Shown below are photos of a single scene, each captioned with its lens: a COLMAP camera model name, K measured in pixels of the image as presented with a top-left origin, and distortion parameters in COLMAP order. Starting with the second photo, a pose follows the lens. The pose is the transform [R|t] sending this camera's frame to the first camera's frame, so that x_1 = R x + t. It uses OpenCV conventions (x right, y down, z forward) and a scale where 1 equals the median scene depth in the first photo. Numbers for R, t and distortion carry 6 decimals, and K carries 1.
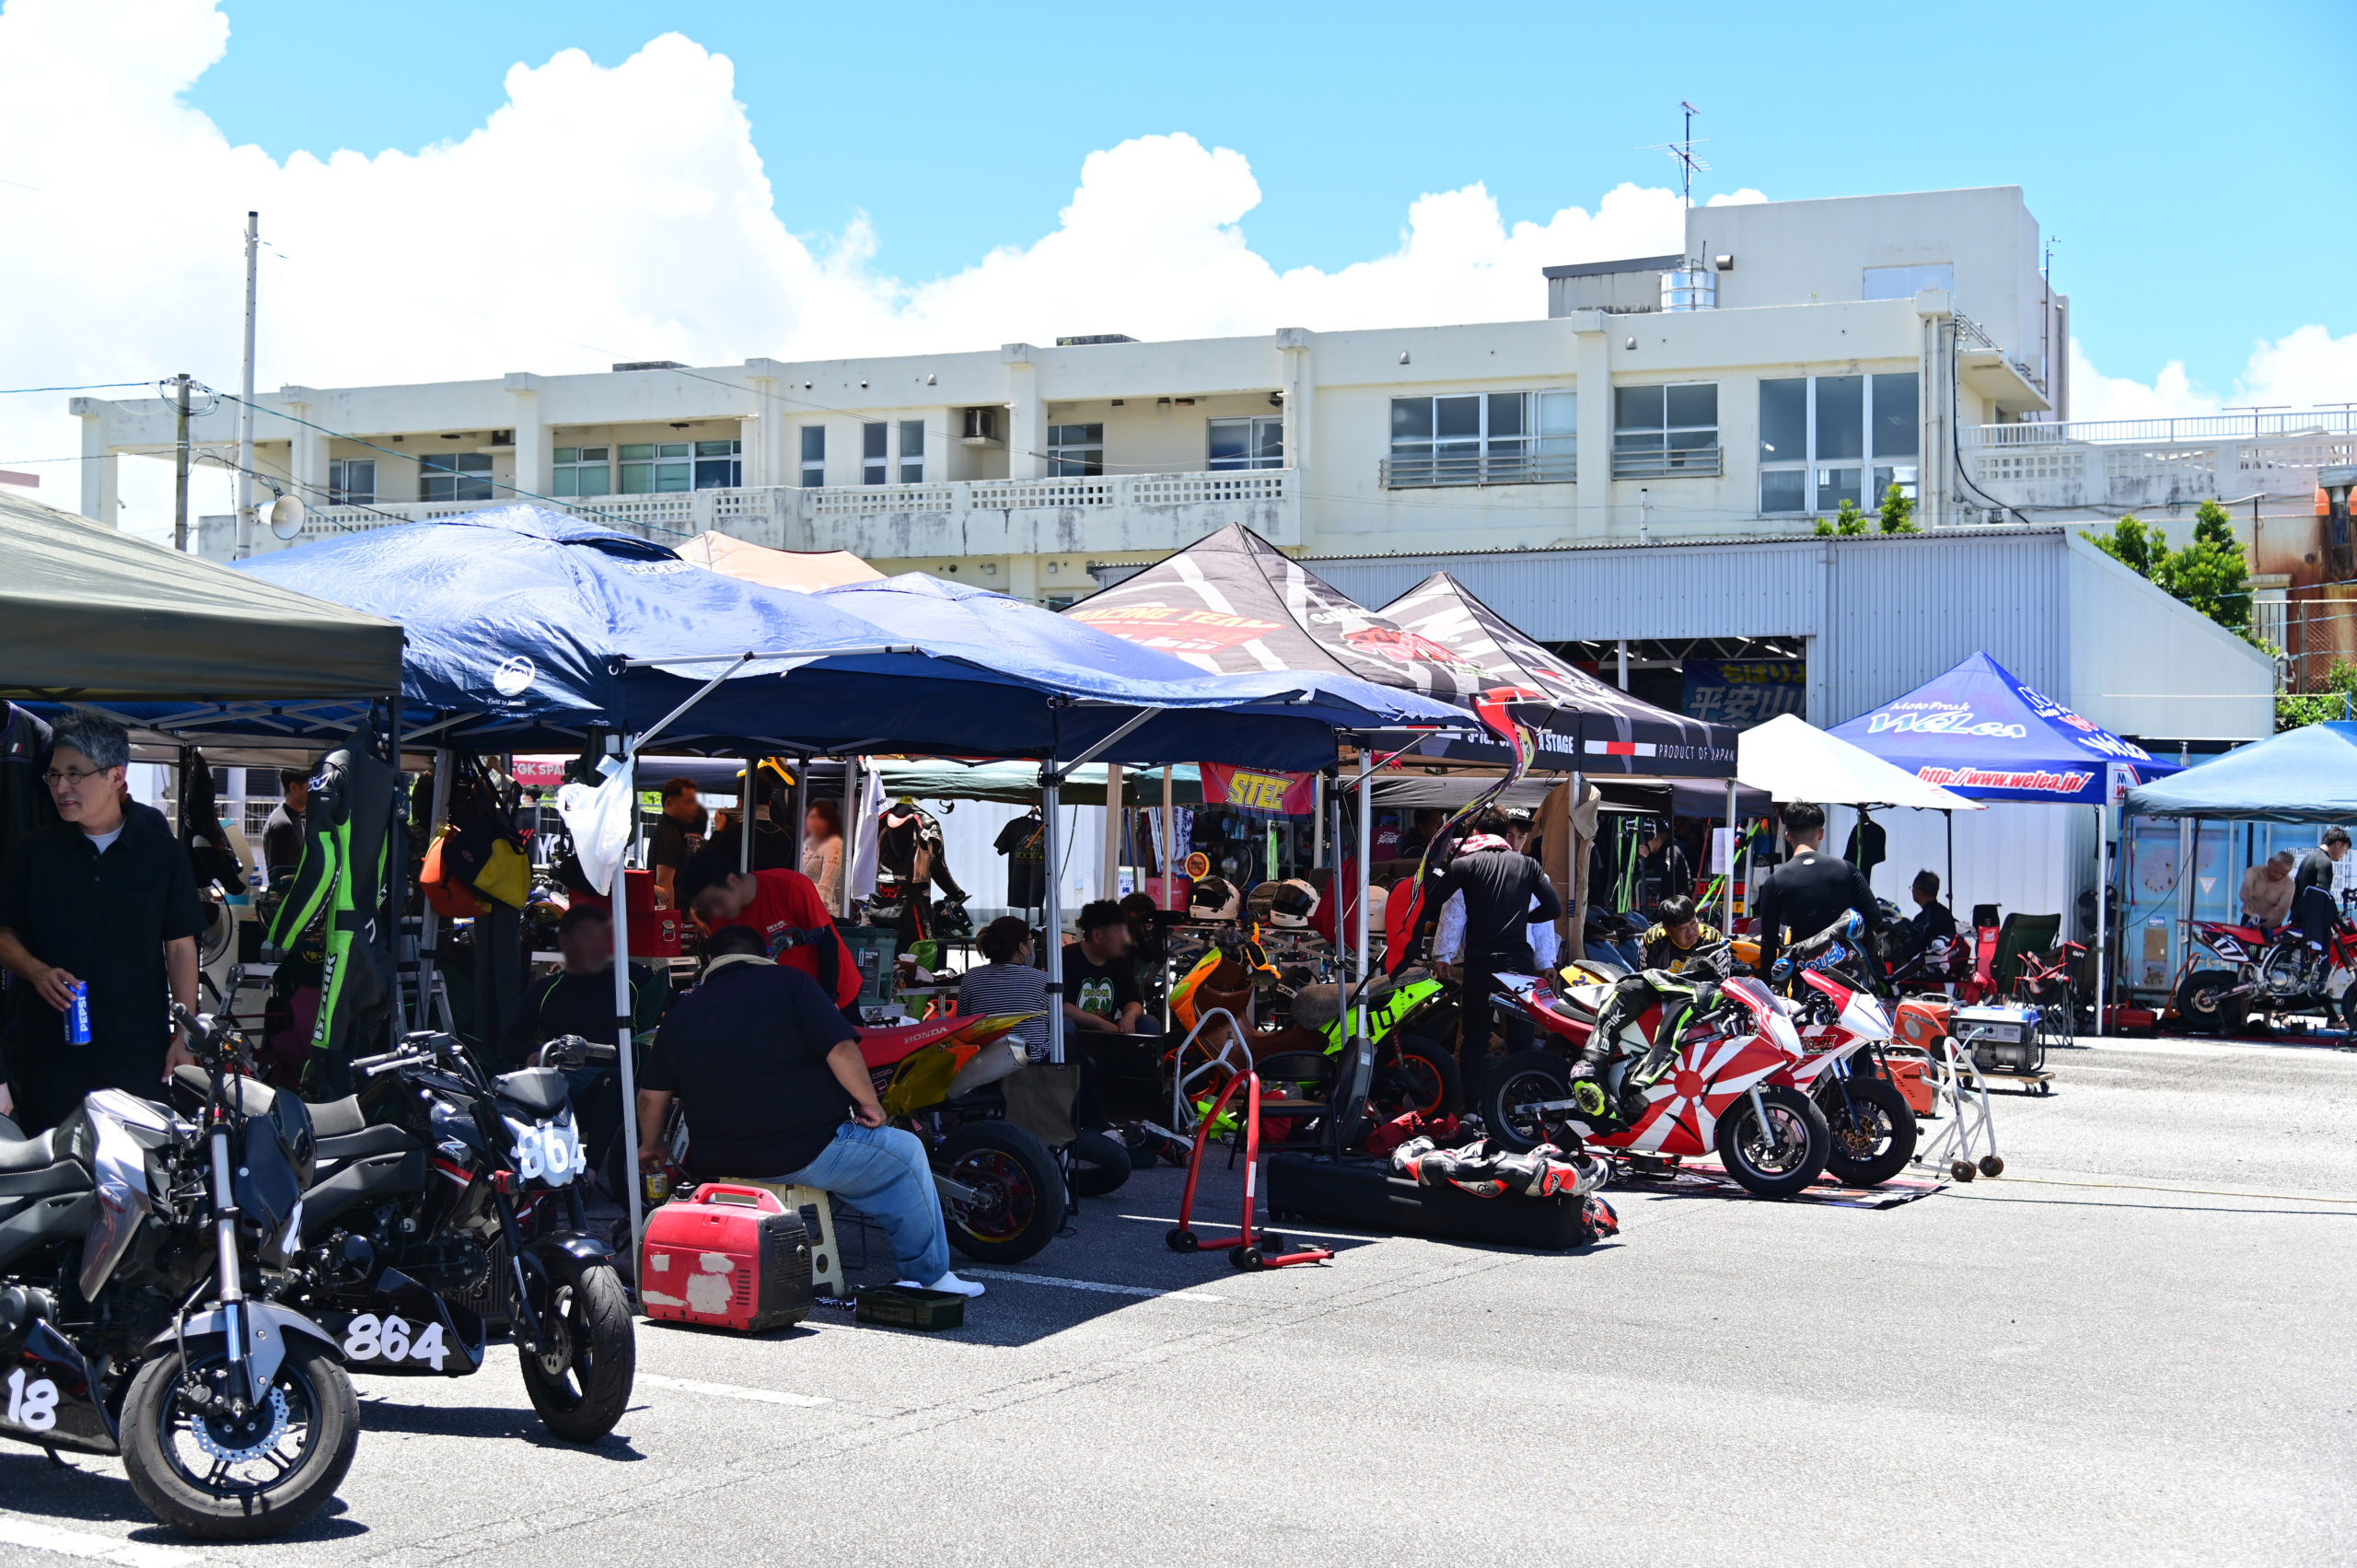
lens RADIAL K [[3290.0, 0, 1179.0], [0, 3290.0, 788.8], [0, 0, 1]] dist [-0.017147, 0.000000]
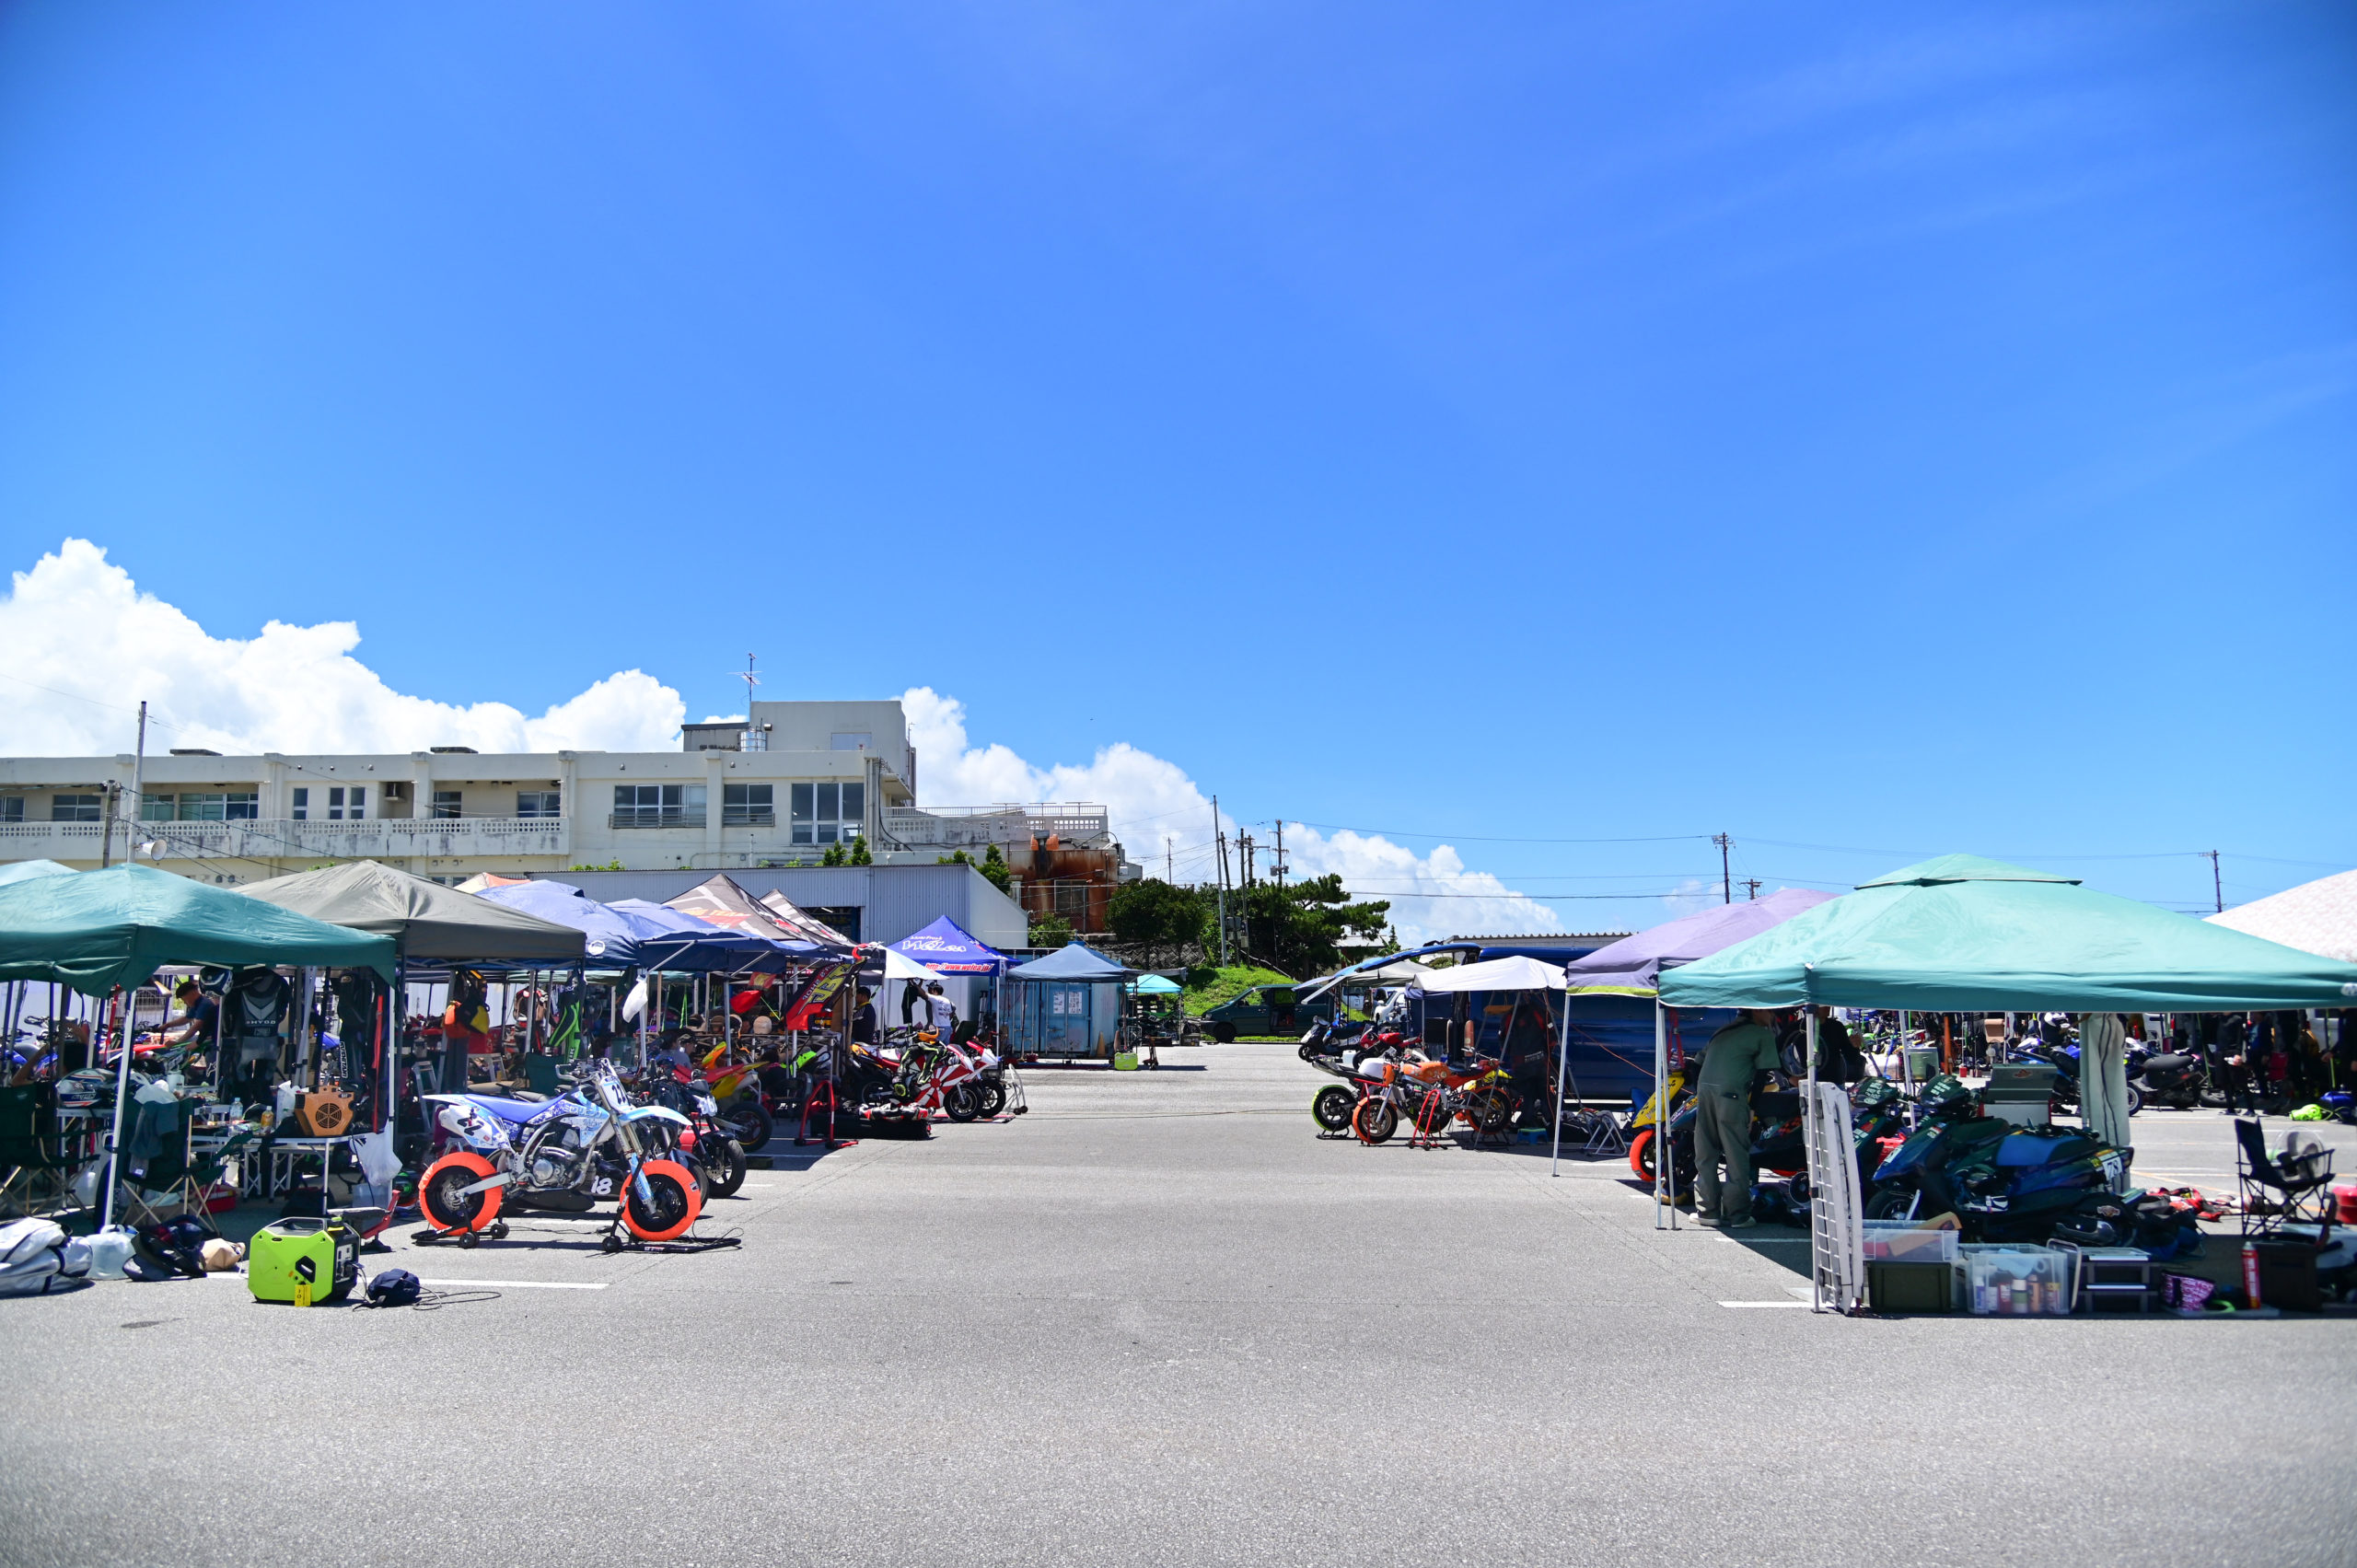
lens RADIAL K [[1617.7, 0, 1175.5], [0, 1617.7, 778.0], [0, 0, 1]] dist [-0.012477, -0.006017]
pose [[0.898665, 0.036733, 0.437095, -0.065124], [0.013505, 0.993698, -0.111275, -0.003132], [-0.438428, 0.105902, 0.892505, -0.084110]]
